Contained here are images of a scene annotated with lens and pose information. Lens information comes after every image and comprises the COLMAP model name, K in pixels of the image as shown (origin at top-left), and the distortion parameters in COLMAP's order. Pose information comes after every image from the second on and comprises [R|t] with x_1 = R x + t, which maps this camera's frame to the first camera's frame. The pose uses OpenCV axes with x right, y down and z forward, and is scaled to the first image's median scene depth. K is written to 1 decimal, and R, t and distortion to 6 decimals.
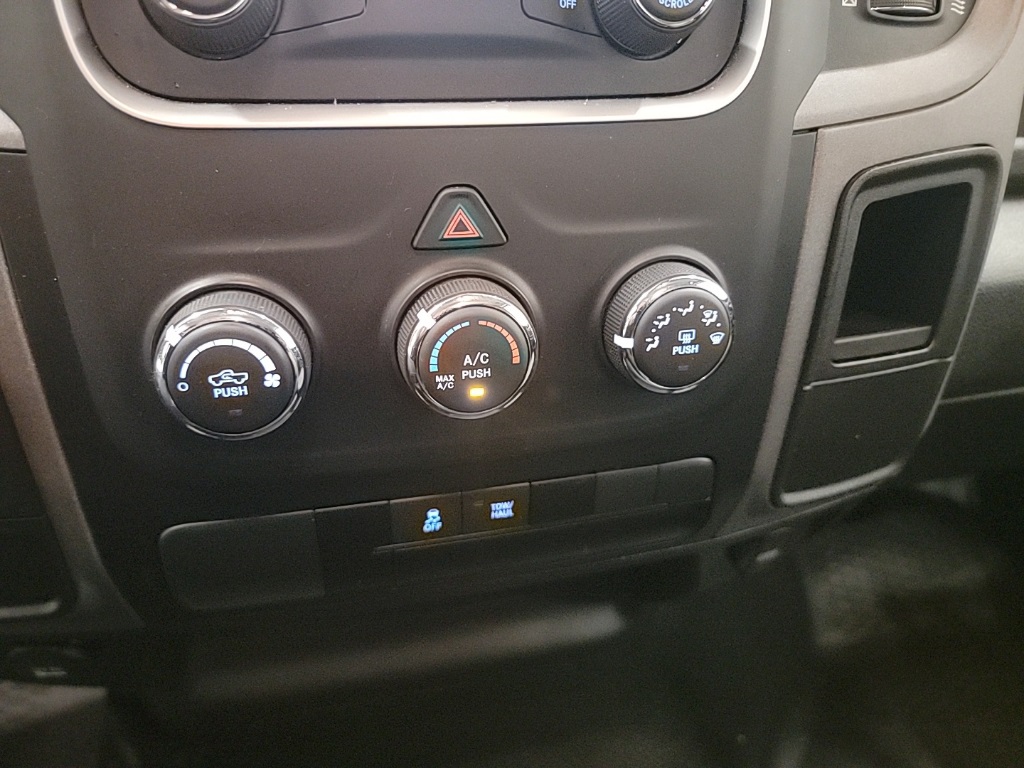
lens RADIAL K [[728.4, 0, 502.9], [0, 728.4, 379.1], [0, 0, 1]] dist [0.049066, -0.041628]
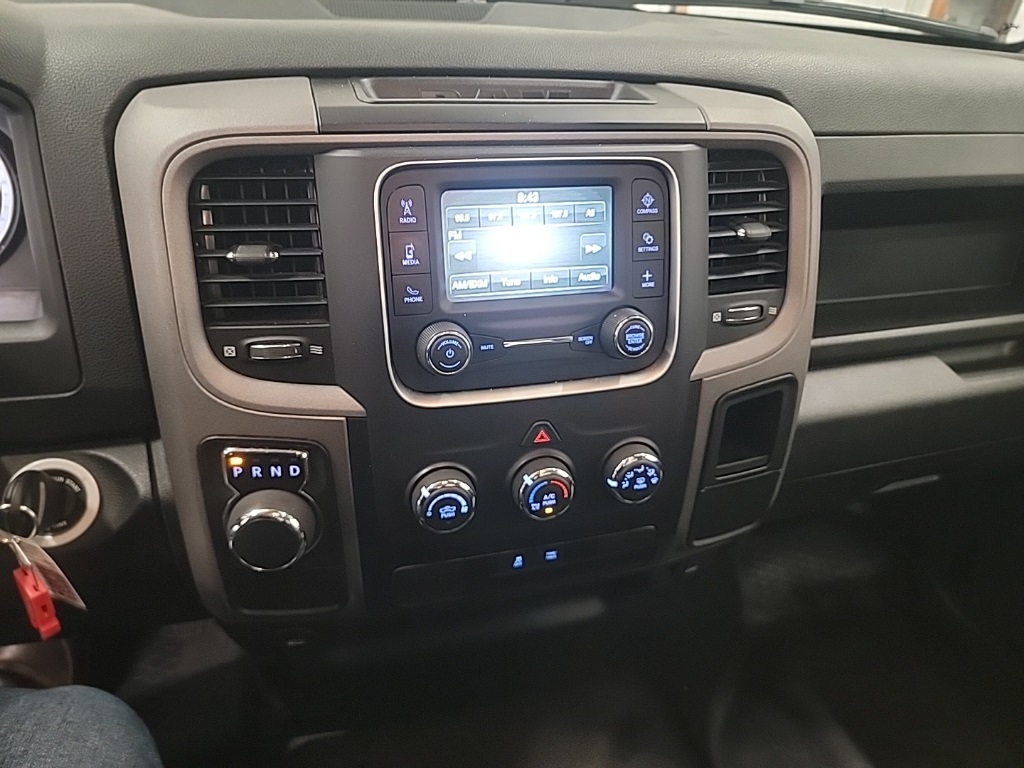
lens RADIAL K [[728.4, 0, 519.8], [0, 728.4, 381.5], [0, 0, 1]] dist [0.049066, -0.041628]
pose [[0.998546, 0.002774, 0.053843, -0.234229], [-0.003881, 0.999783, 0.020482, -0.403240], [-0.053774, -0.020661, 0.998339, -1.182085]]
